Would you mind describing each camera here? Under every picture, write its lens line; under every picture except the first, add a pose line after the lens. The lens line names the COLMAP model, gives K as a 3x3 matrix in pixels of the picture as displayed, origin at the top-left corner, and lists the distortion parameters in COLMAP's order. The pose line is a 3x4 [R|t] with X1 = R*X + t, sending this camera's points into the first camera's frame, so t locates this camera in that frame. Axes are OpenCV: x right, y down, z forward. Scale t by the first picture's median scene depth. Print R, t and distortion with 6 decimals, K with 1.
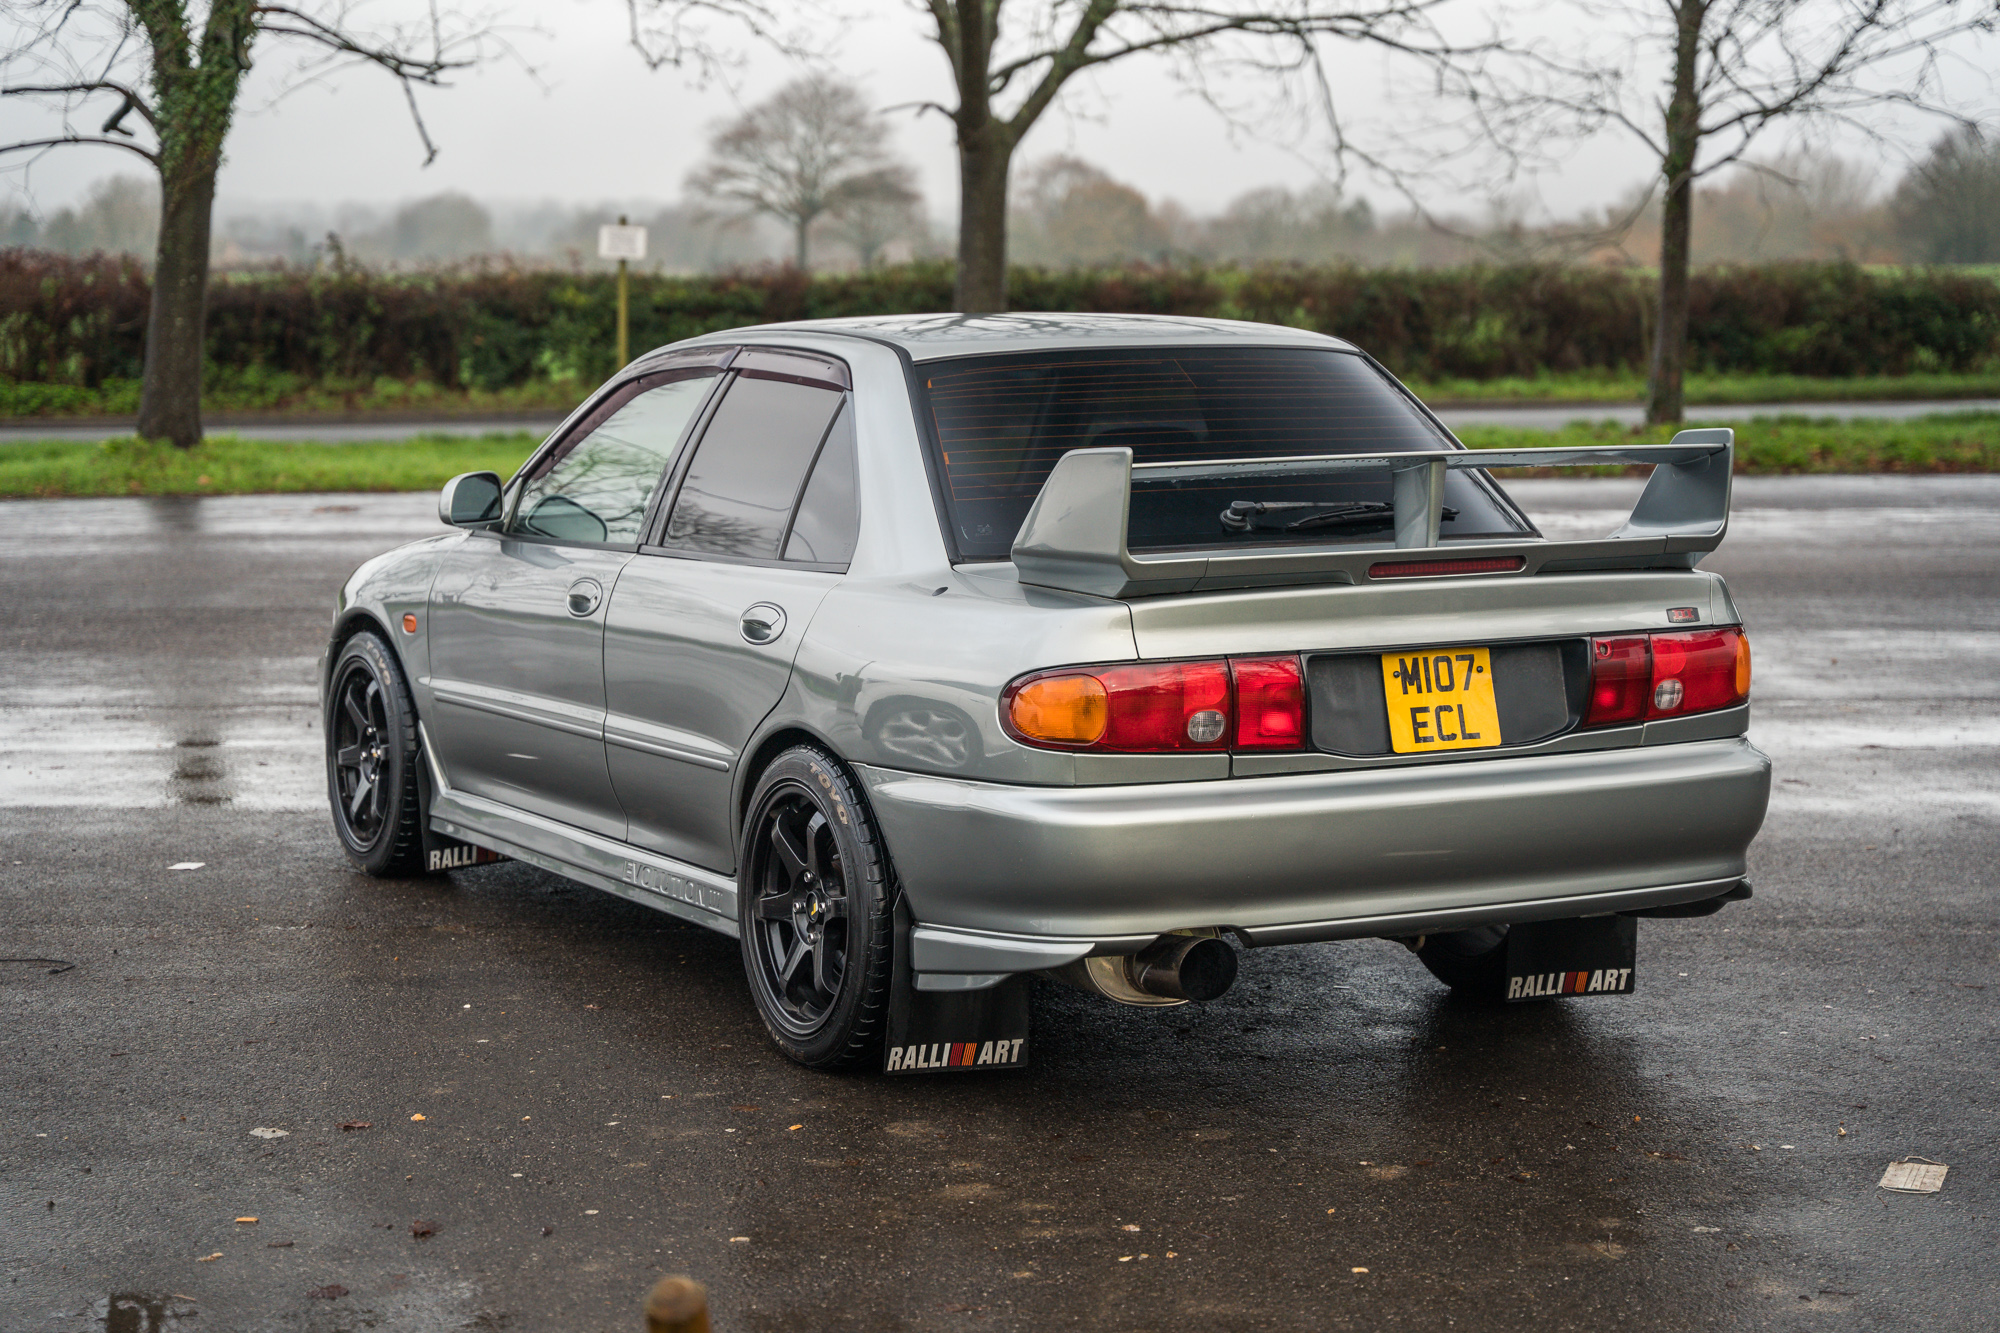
lens RADIAL K [[3978.9, 0, 993.6], [0, 3978.9, 713.6], [0, 0, 1]] dist [0.021119, 0.326477]
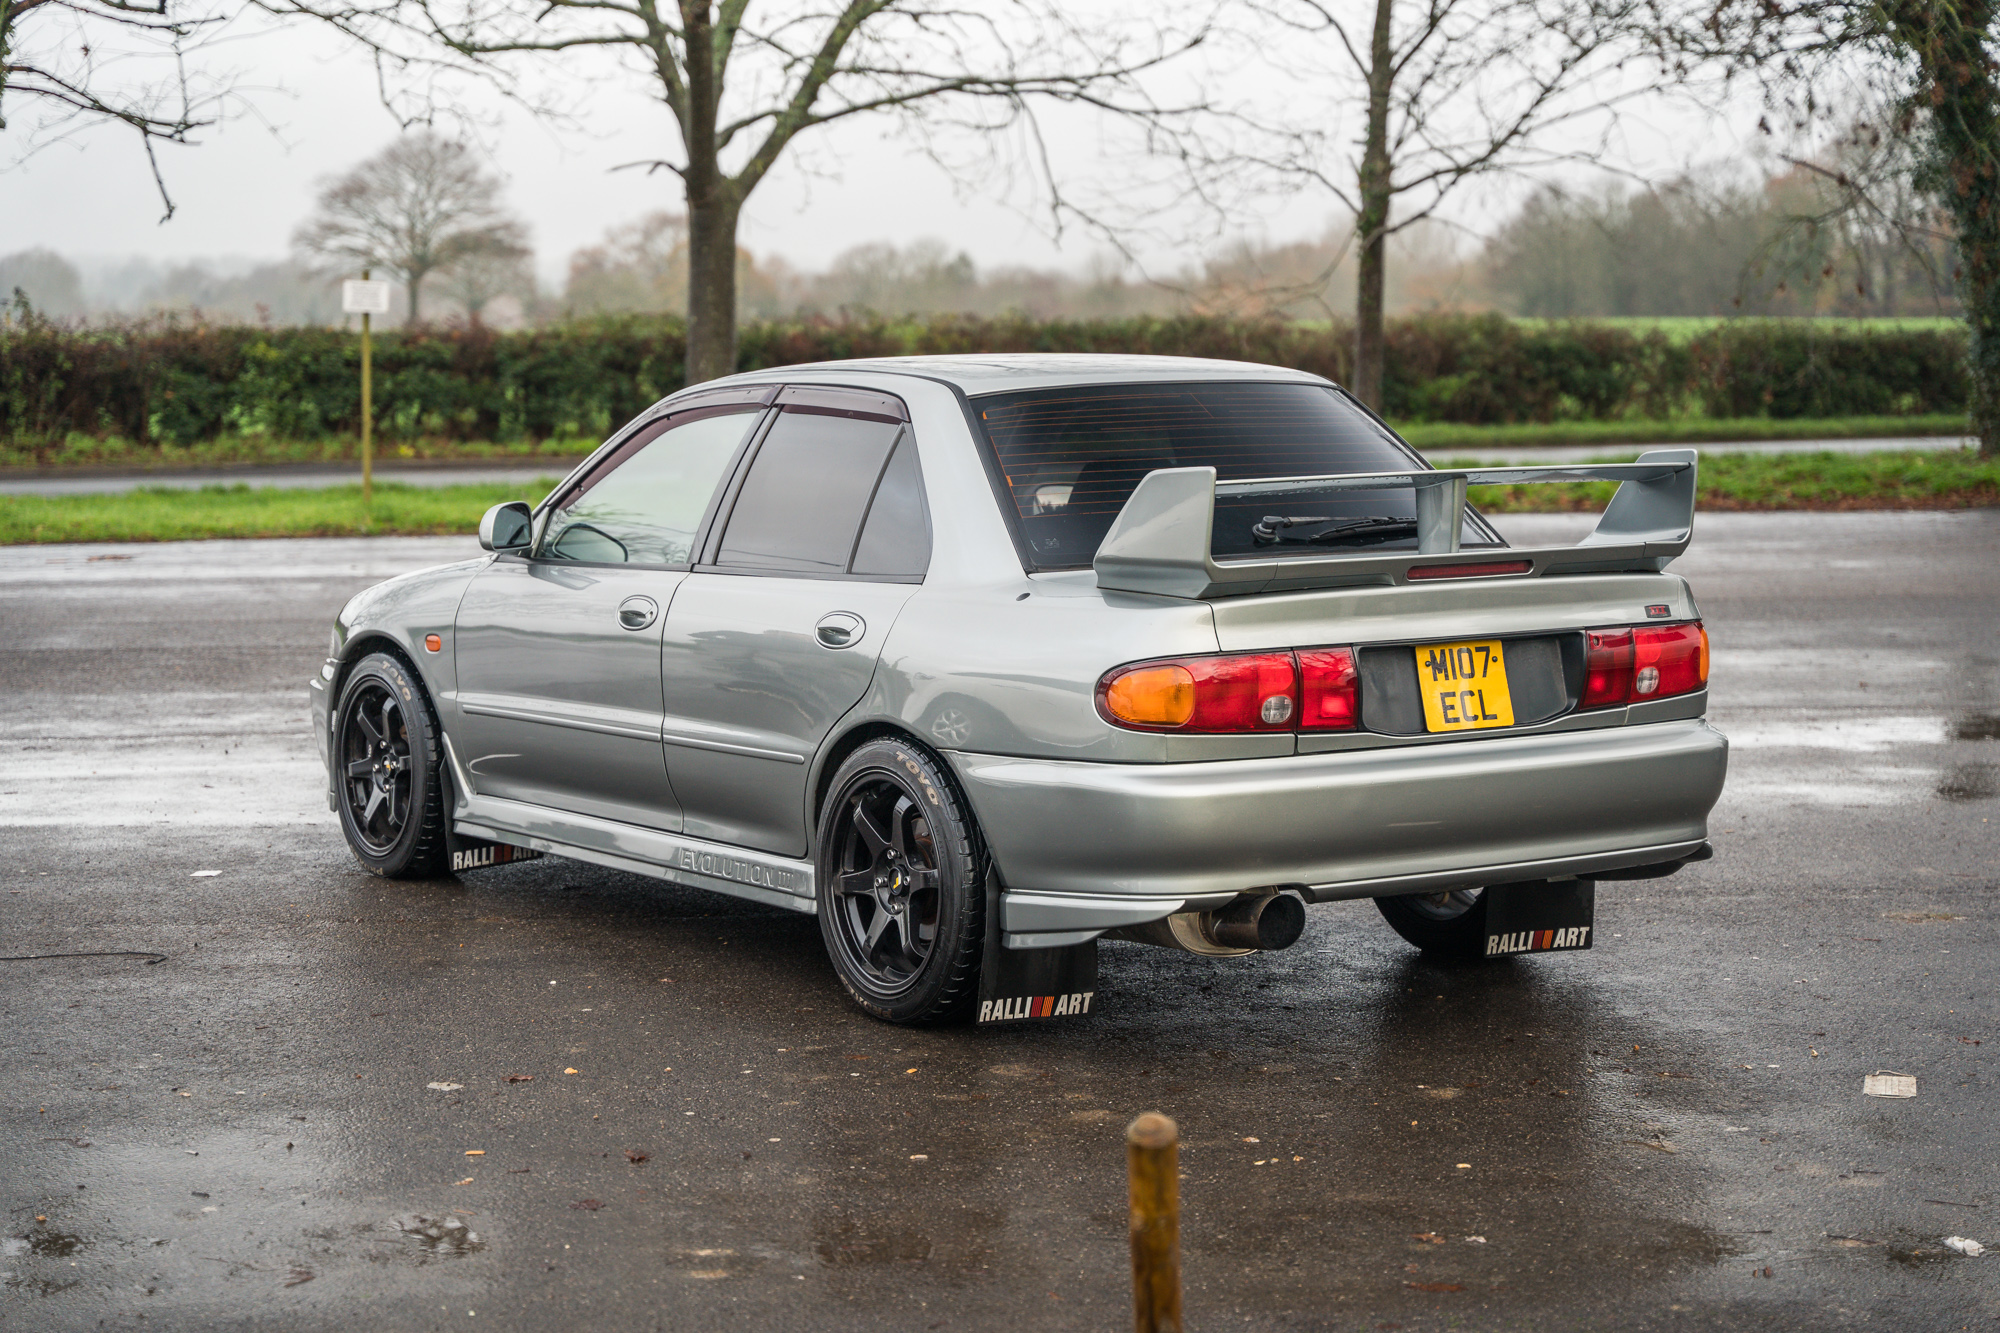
lens RADIAL K [[3978.9, 0, 993.6], [0, 3978.9, 713.6], [0, 0, 1]] dist [0.021119, 0.326477]
pose [[0.994937, -0.013815, 0.099545, -0.106685], [0.015183, 0.999800, -0.012990, 0.013534], [-0.099345, 0.014436, 0.994948, -0.100324]]
